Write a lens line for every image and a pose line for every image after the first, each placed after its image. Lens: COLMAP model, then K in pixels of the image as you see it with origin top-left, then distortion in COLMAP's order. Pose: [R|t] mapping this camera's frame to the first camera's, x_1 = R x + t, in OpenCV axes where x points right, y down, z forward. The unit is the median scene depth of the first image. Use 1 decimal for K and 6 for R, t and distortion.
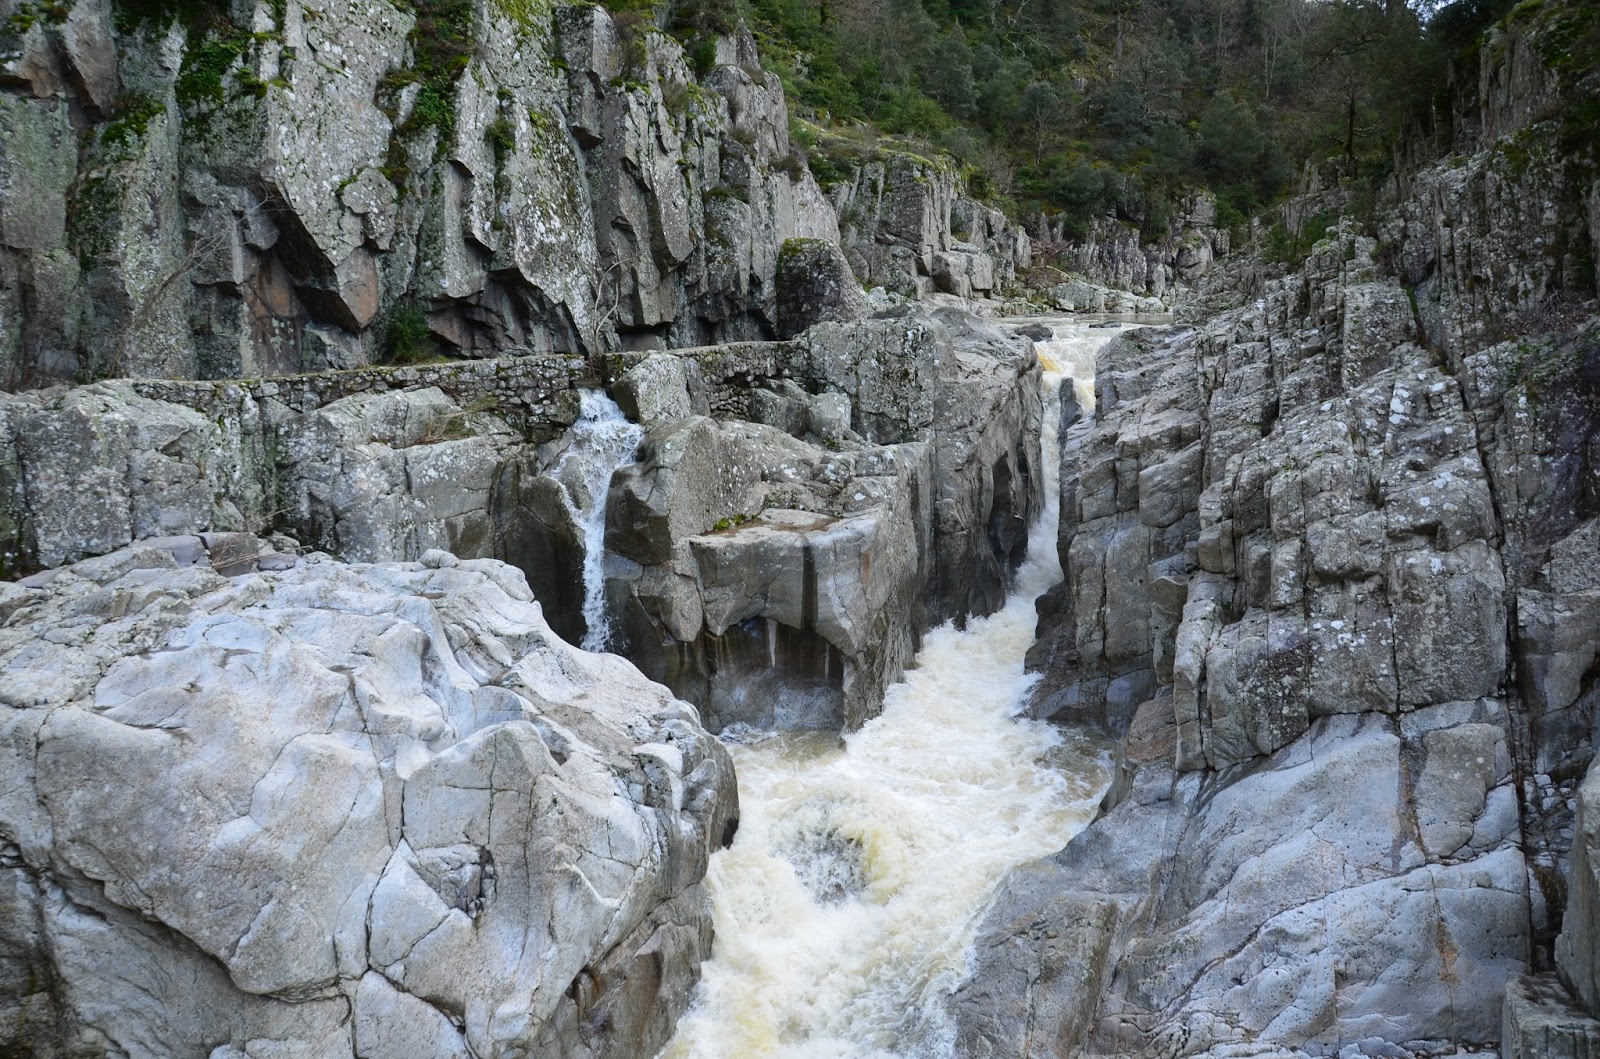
lens RADIAL K [[1234.6, 0, 800.0], [0, 1234.6, 529.5], [0, 0, 1]] dist [-0.161573, 0.124780]
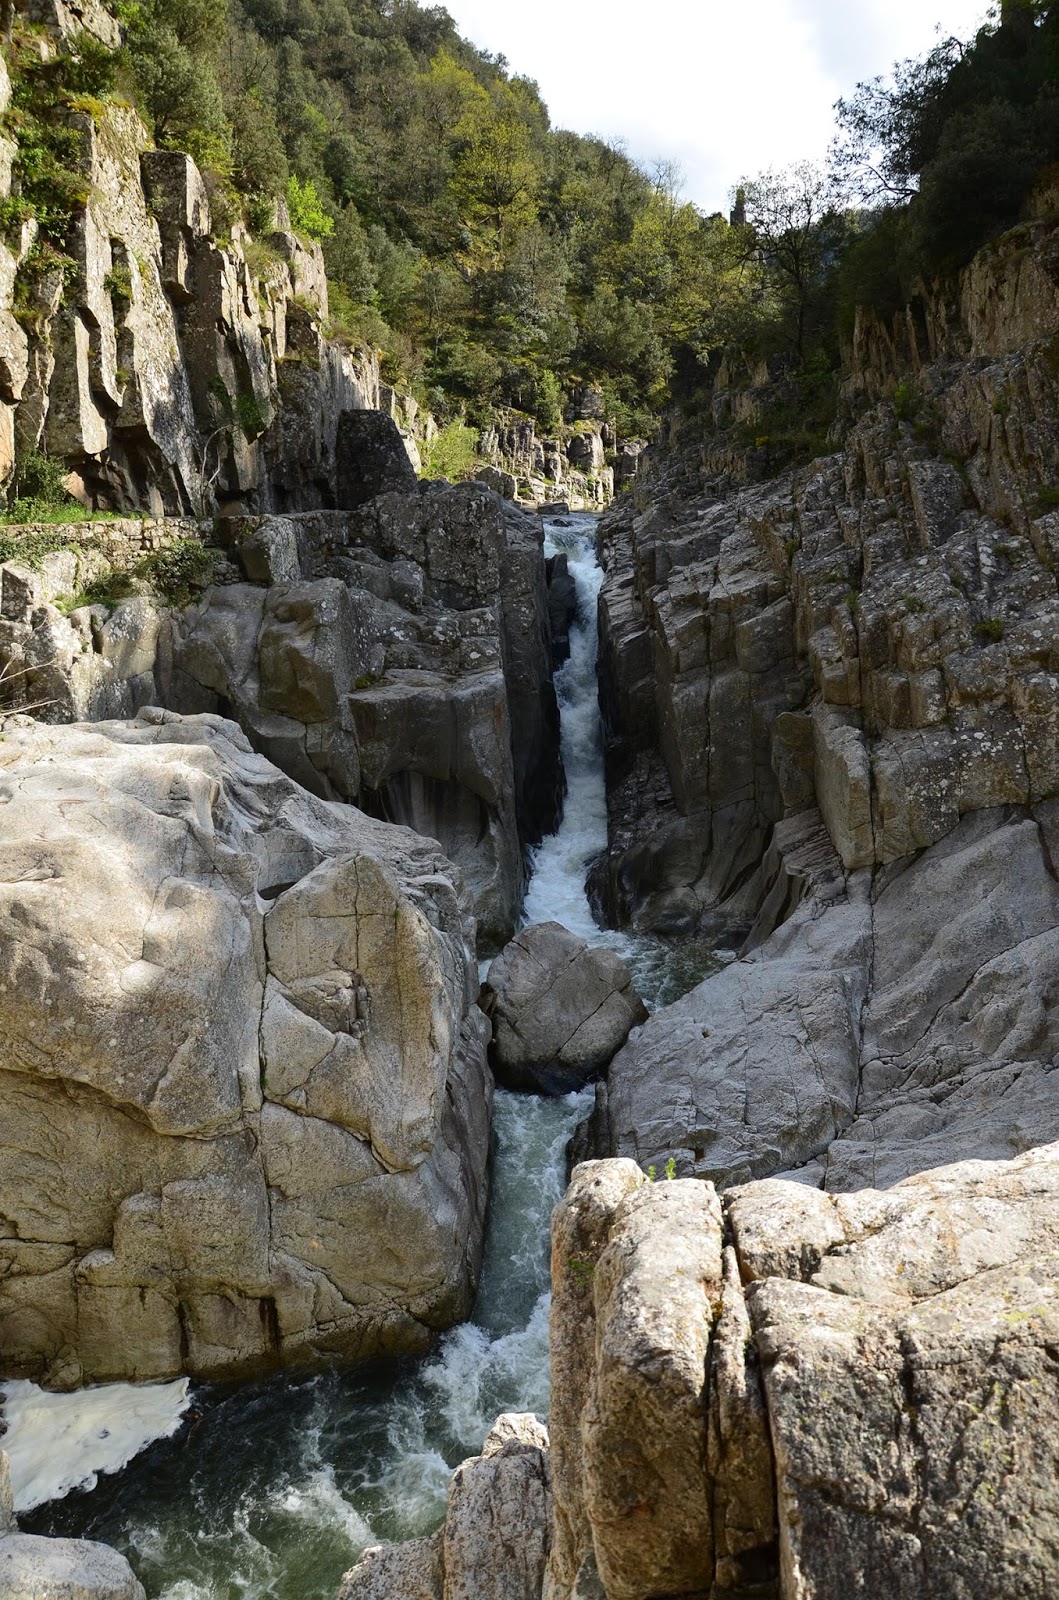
lens RADIAL K [[1234.6, 0, 568.1], [0, 1234.6, 795.9], [0, 0, 1]] dist [-0.161573, 0.124780]
pose [[0.945049, -0.058619, 0.321631, -0.259768], [0.039580, 0.997072, 0.065424, 0.032348], [-0.324524, -0.049098, 0.944602, -0.024732]]
